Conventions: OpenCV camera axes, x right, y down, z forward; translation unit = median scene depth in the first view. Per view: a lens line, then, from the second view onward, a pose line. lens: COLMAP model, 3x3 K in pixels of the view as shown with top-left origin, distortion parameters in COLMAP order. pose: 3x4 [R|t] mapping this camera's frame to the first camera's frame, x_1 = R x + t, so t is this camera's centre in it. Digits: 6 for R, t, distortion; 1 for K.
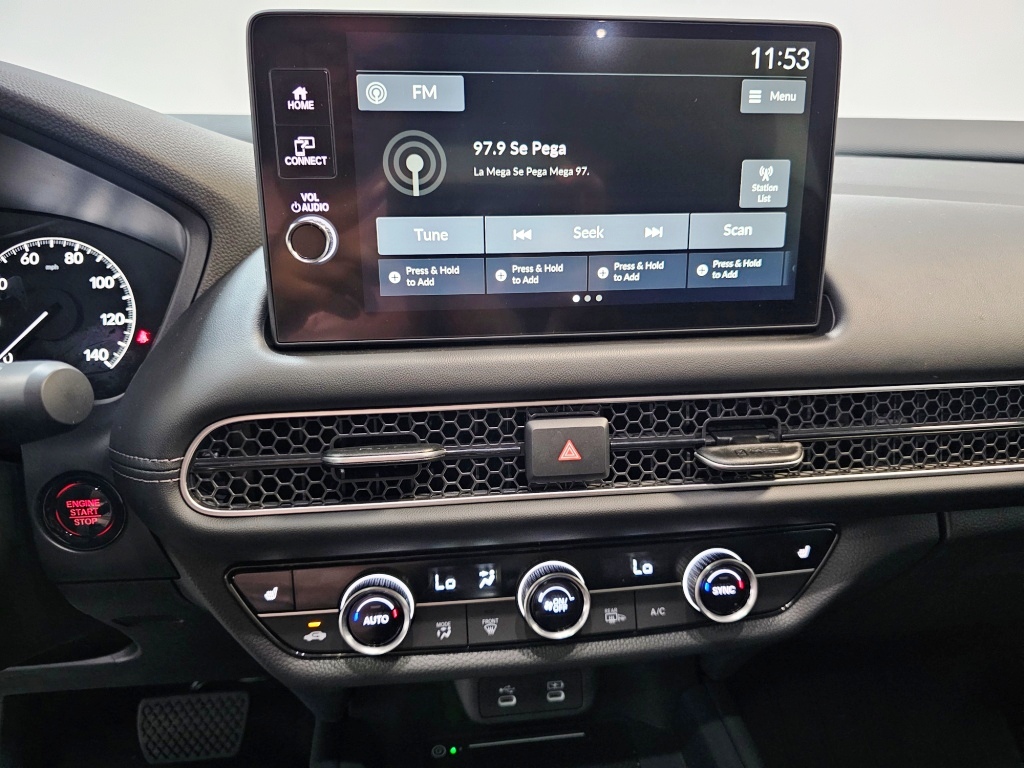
lens RADIAL K [[694.5, 0, 529.0], [0, 694.5, 369.9], [0, 0, 1]] dist [0.026608, -0.024180]
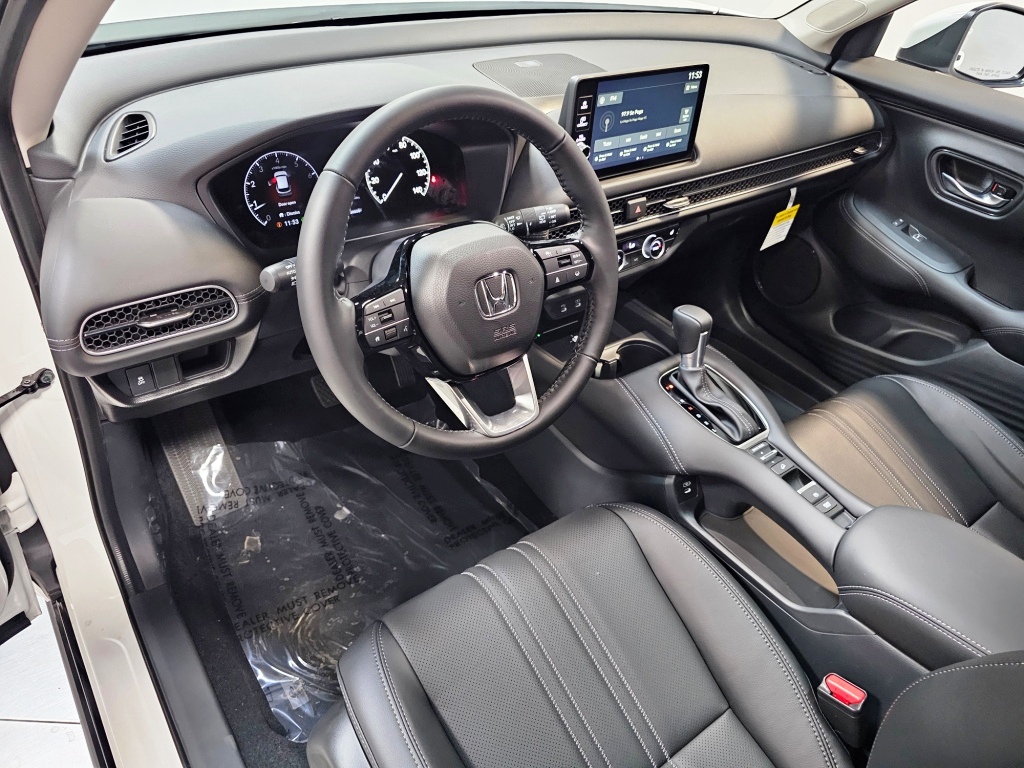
lens RADIAL K [[691.2, 0, 530.7], [0, 691.2, 386.1], [0, 0, 1]] dist [0.027105, -0.026295]
pose [[0.864468, -0.238917, 0.442284, -1.901603], [0.043688, 0.912214, 0.407378, -0.445667], [-0.500787, -0.332842, 0.799017, -1.529734]]
